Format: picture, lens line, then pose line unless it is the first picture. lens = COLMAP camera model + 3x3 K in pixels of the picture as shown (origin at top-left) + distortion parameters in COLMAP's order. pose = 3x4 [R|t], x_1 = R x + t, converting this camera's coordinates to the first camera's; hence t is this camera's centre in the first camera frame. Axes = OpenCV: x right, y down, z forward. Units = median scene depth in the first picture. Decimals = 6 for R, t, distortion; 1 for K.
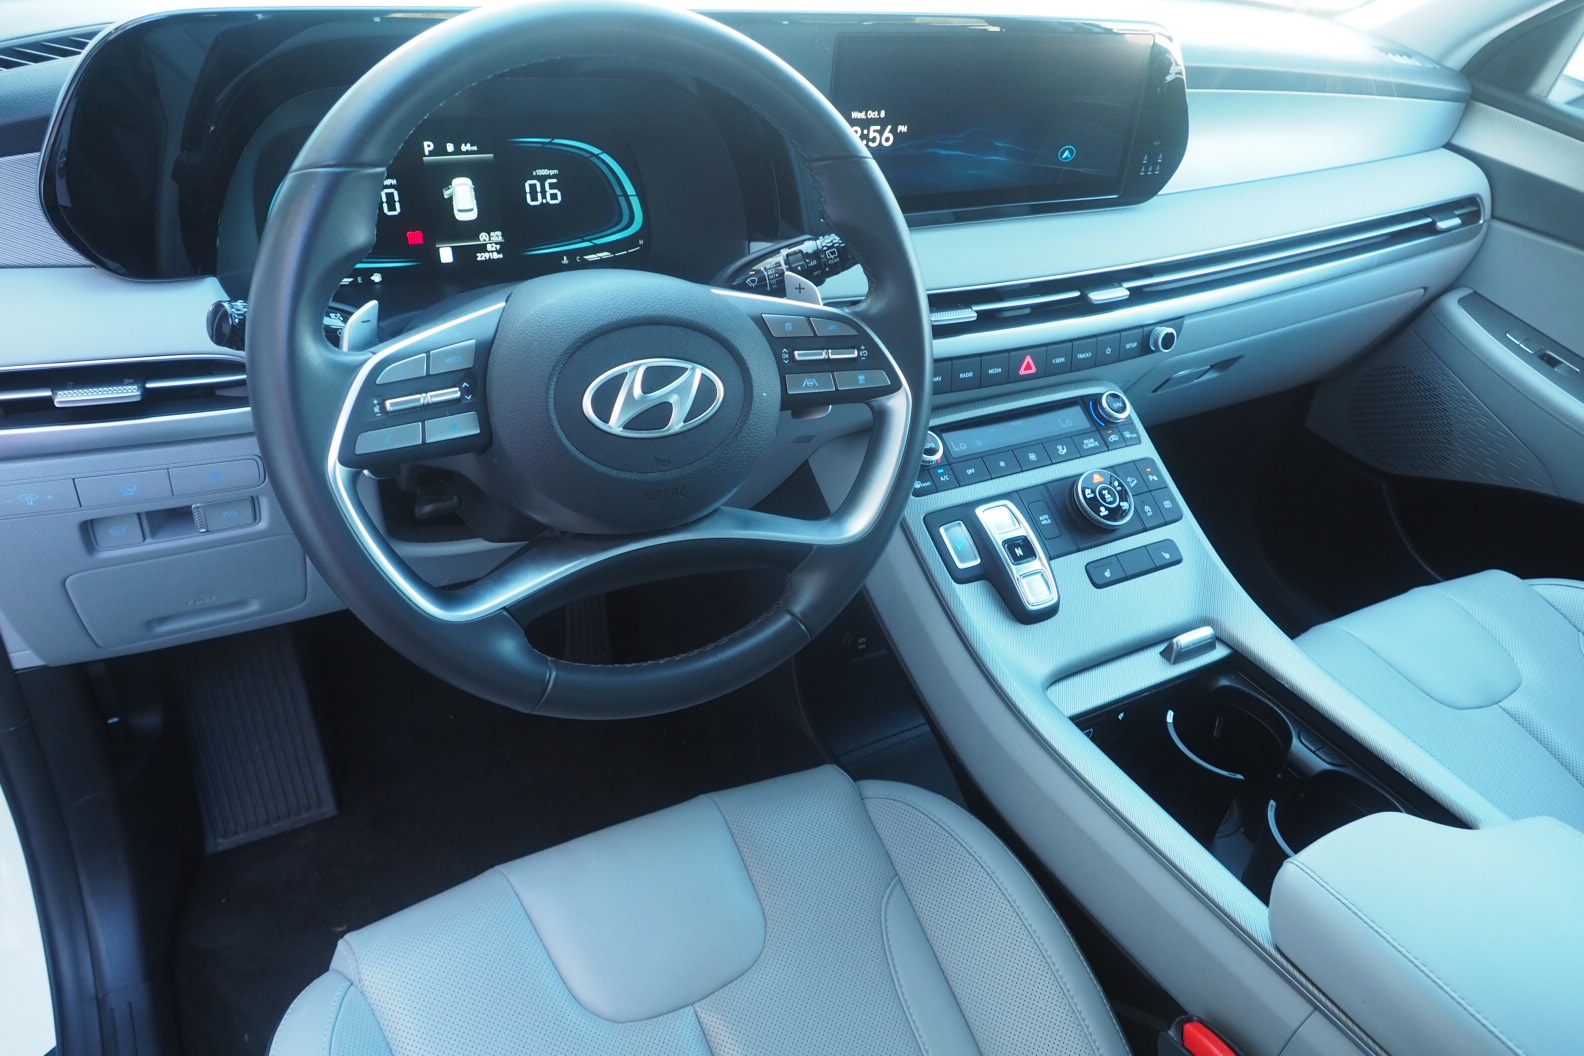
lens RADIAL K [[1115.0, 0, 789.3], [0, 1115.0, 528.0], [0, 0, 1]] dist [-0.030160, -0.003656]
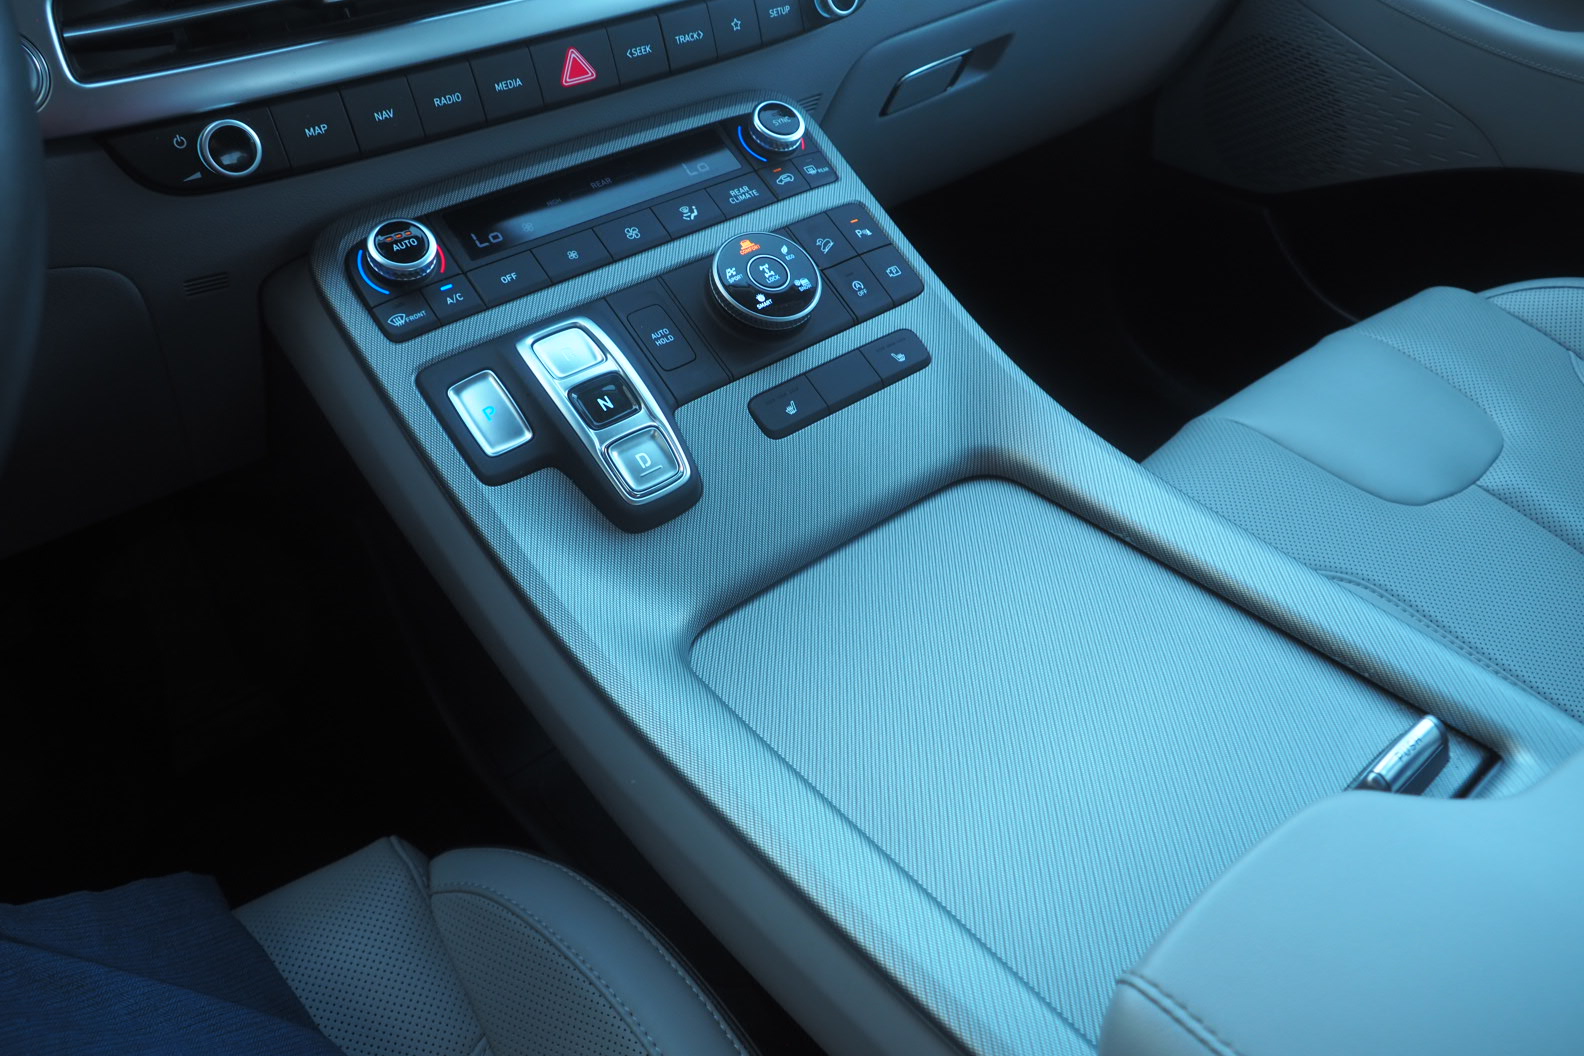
lens RADIAL K [[1115.0, 0, 793.6], [0, 1115.0, 531.1], [0, 0, 1]] dist [-0.030160, -0.003656]
pose [[0.976520, -0.211385, 0.041544, 0.246974], [0.206277, 0.973097, 0.102628, 0.042821], [-0.062121, -0.091649, 0.993852, 0.425967]]
